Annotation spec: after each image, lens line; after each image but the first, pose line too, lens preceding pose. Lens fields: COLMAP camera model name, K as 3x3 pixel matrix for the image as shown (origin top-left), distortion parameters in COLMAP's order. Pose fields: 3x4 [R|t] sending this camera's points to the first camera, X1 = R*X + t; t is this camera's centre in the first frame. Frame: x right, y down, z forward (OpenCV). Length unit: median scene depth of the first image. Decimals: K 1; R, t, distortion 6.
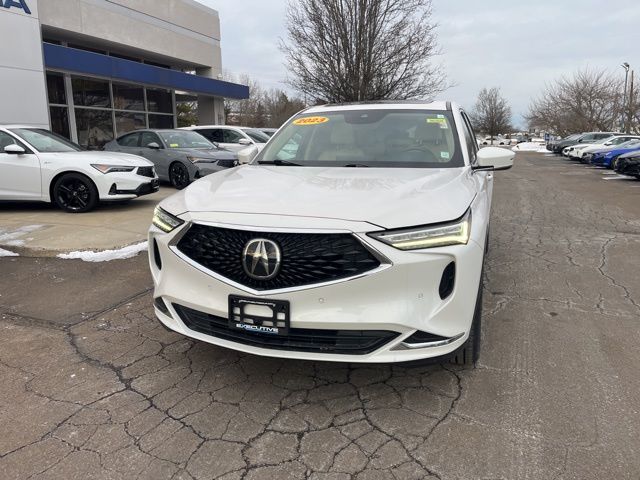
lens RADIAL K [[480.4, 0, 319.5], [0, 480.4, 240.2], [0, 0, 1]] dist [0.083990, -0.107607]
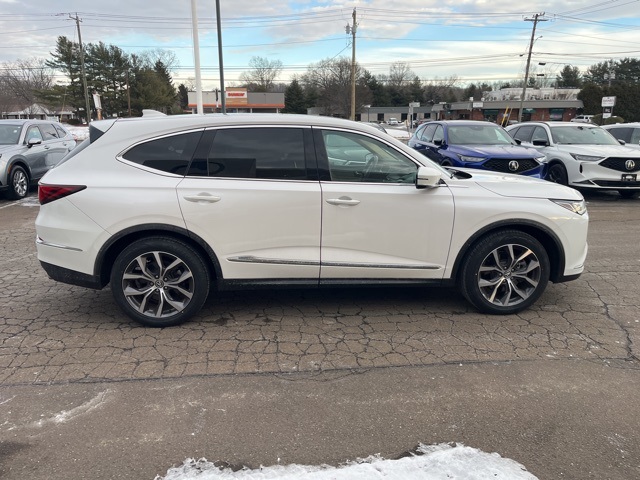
lens RADIAL K [[480.4, 0, 319.5], [0, 480.4, 240.2], [0, 0, 1]] dist [0.083990, -0.107607]
pose [[-0.432259, -0.206799, 0.877716, -1.215676], [0.191260, 0.930178, 0.313352, -0.530693], [-0.881233, 0.303321, -0.362526, 2.105865]]
